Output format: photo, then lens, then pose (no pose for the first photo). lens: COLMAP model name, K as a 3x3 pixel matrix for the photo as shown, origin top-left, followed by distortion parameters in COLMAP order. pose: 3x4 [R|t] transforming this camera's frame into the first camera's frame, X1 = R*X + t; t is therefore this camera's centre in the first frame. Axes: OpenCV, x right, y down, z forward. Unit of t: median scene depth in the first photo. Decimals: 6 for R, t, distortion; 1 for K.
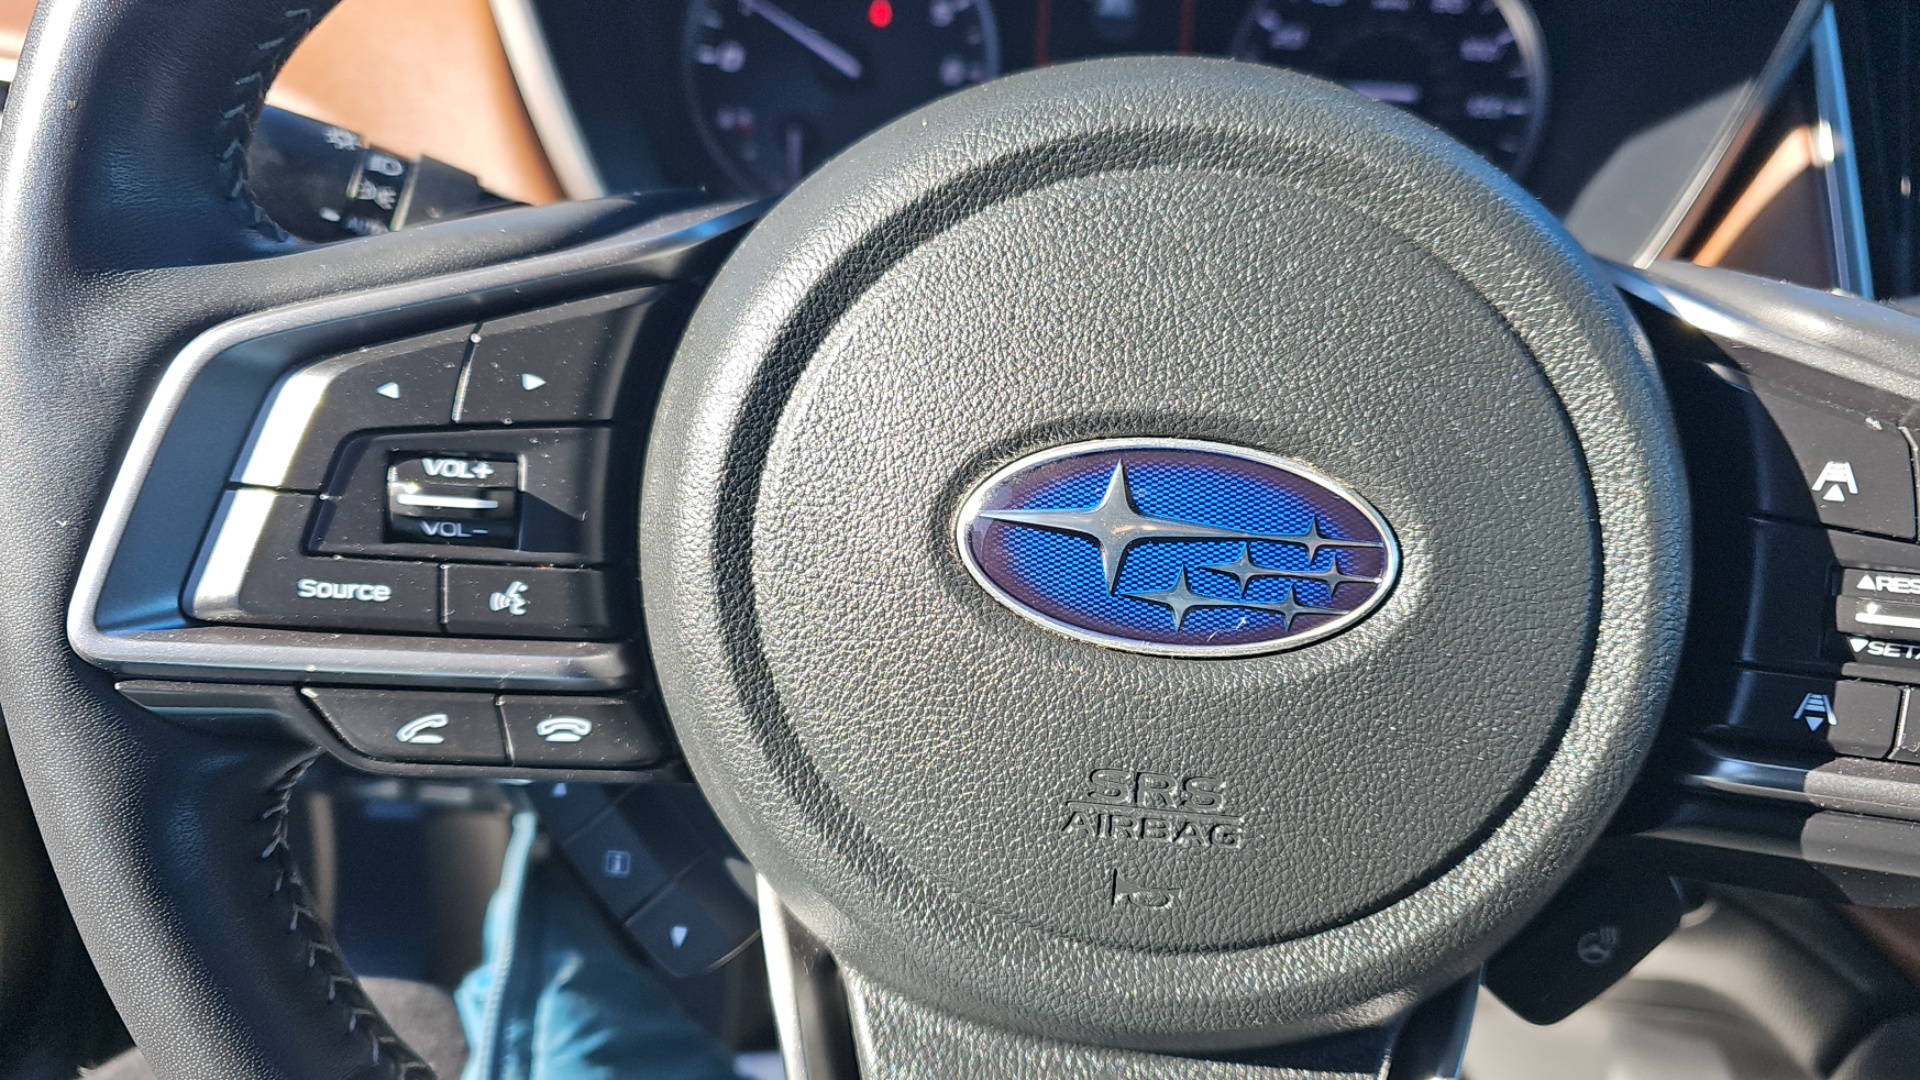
lens RADIAL K [[1370.6, 0, 987.1], [0, 1370.6, 547.7], [0, 0, 1]] dist [0.079555, -0.067694]
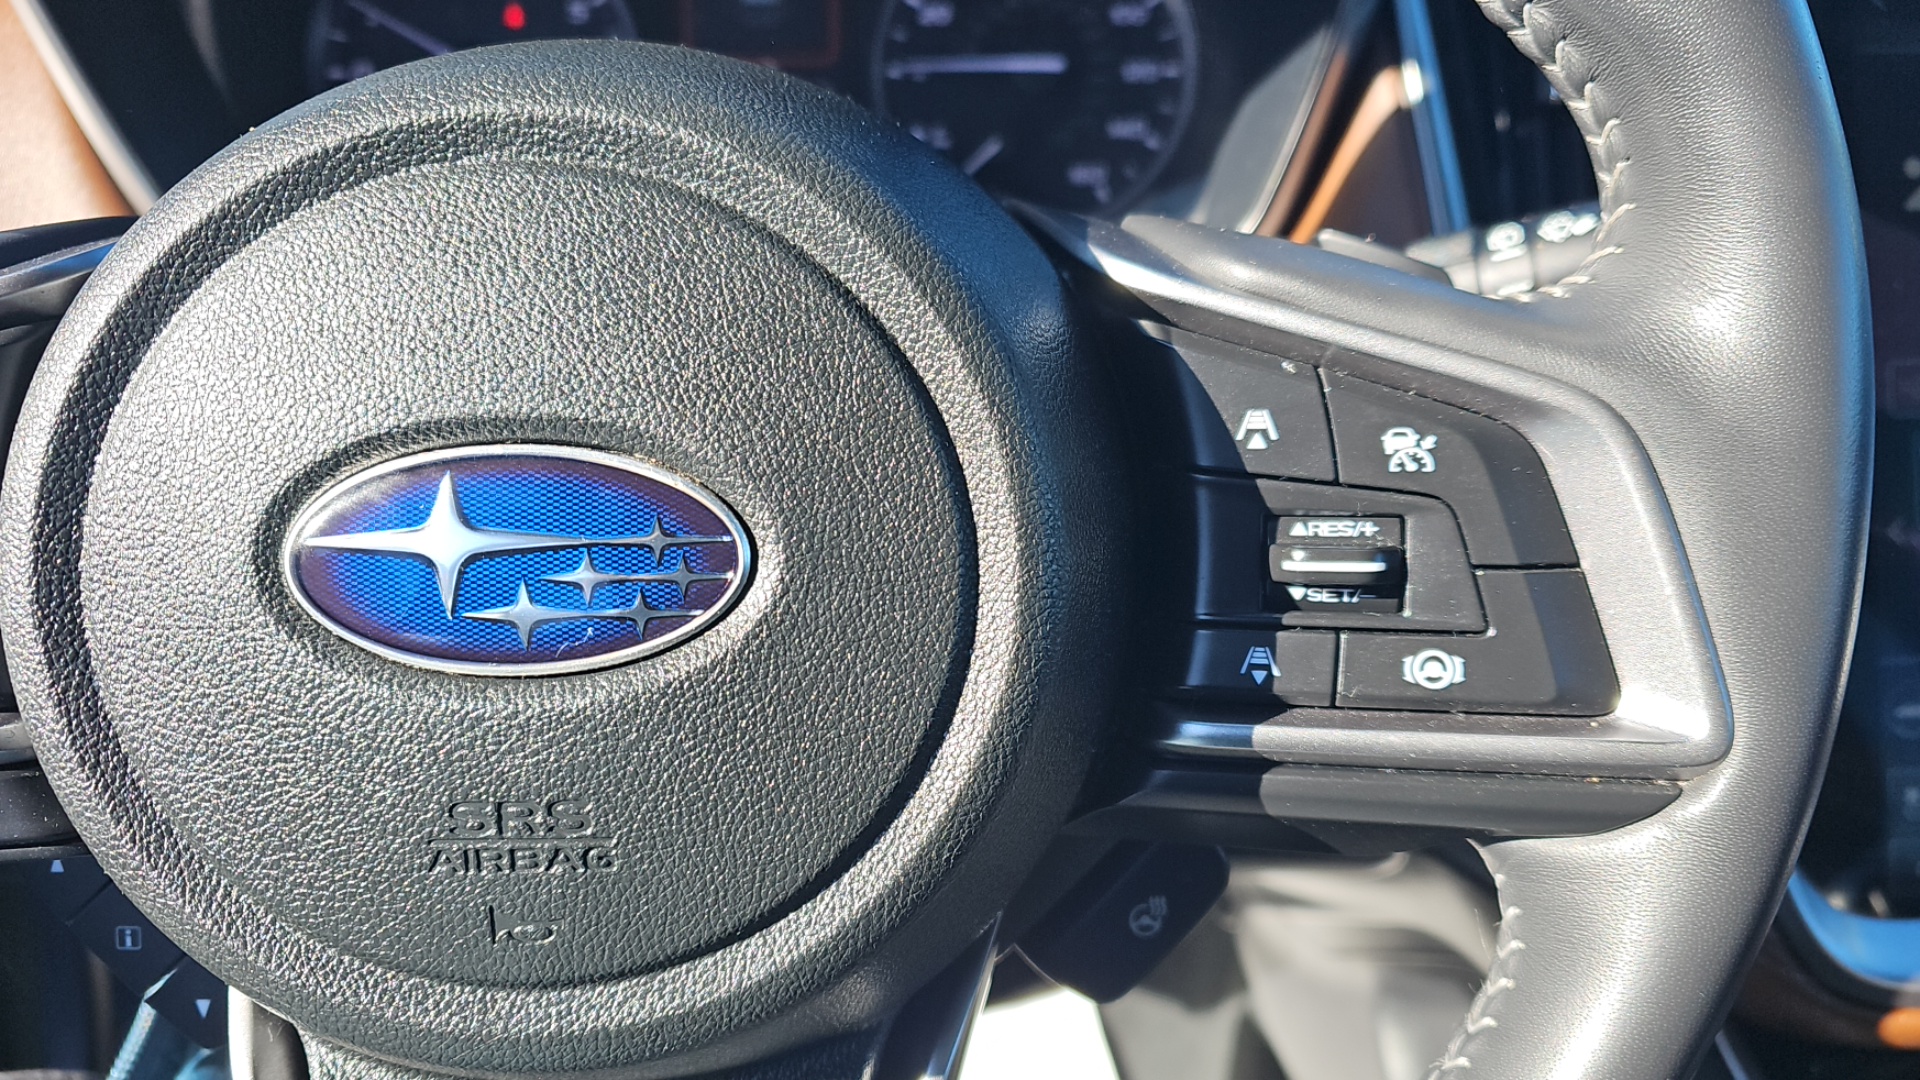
lens RADIAL K [[1370.6, 0, 970.2], [0, 1370.6, 554.6], [0, 0, 1]] dist [0.079555, -0.067694]
pose [[0.995554, -0.089141, 0.030439, 0.400232], [0.088945, 0.996006, 0.007753, 0.015732], [-0.031009, -0.005011, 0.999507, 0.041645]]
